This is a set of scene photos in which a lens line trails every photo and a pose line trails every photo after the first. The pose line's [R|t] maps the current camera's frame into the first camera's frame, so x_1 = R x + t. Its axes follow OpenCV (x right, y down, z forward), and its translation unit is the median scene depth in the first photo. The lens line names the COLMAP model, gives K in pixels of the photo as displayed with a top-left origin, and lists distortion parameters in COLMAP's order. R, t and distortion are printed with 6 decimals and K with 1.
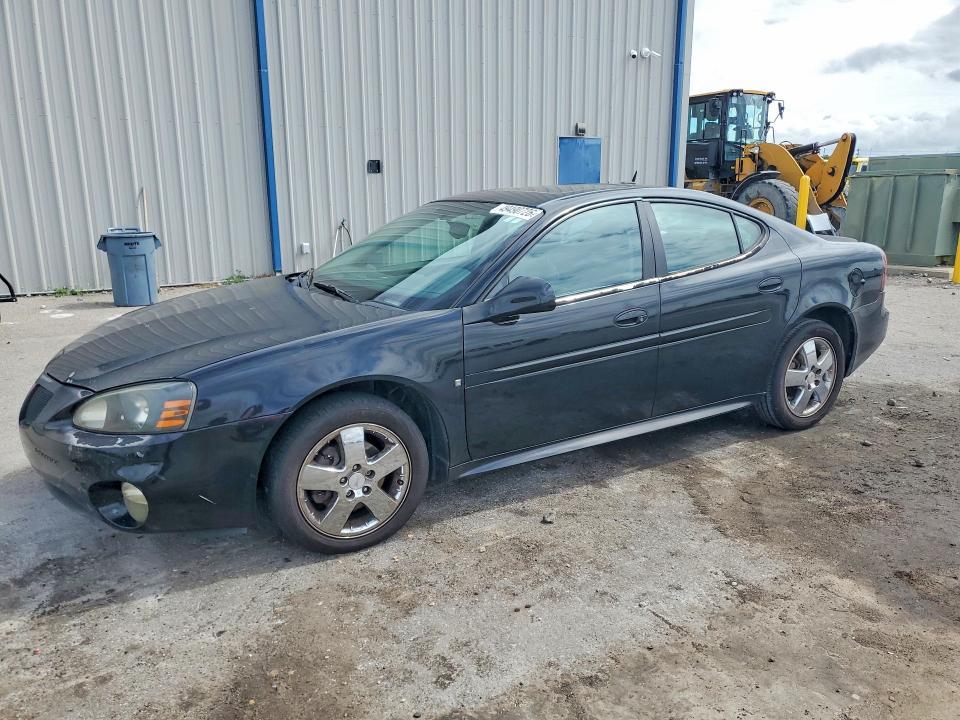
lens RADIAL K [[743.6, 0, 479.5], [0, 743.6, 365.0], [0, 0, 1]] dist [0.024436, -0.016404]
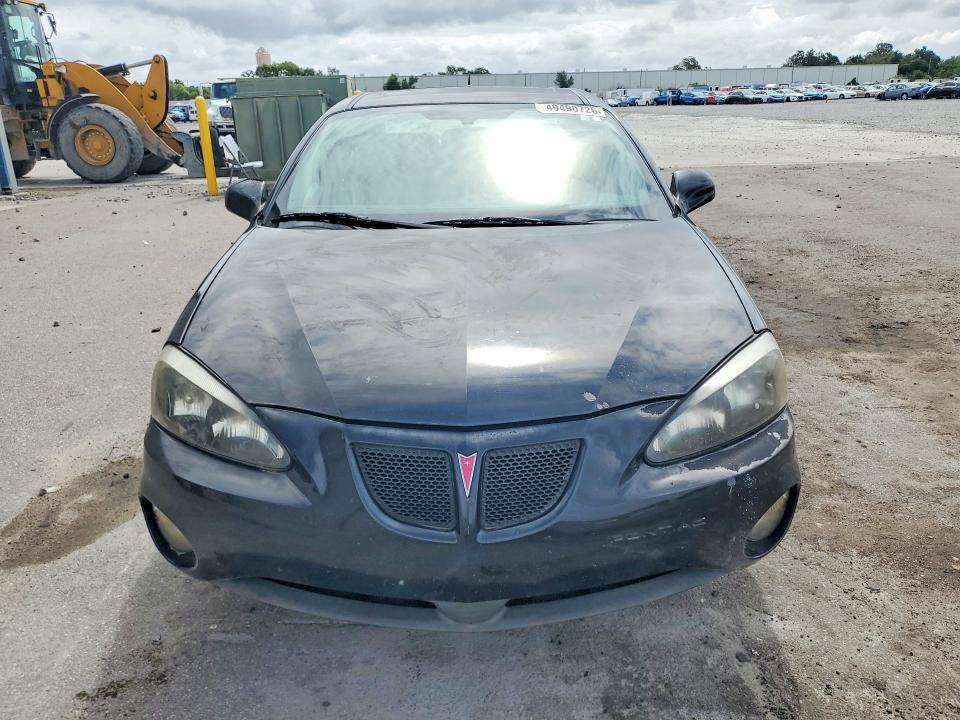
lens RADIAL K [[743.6, 0, 479.7], [0, 743.6, 356.7], [0, 0, 1]] dist [0.024436, -0.016404]
pose [[0.520463, -0.284175, 0.805210, -0.697467], [0.223024, 0.955504, 0.193062, -0.099753], [-0.824244, 0.079099, 0.560682, 0.494205]]
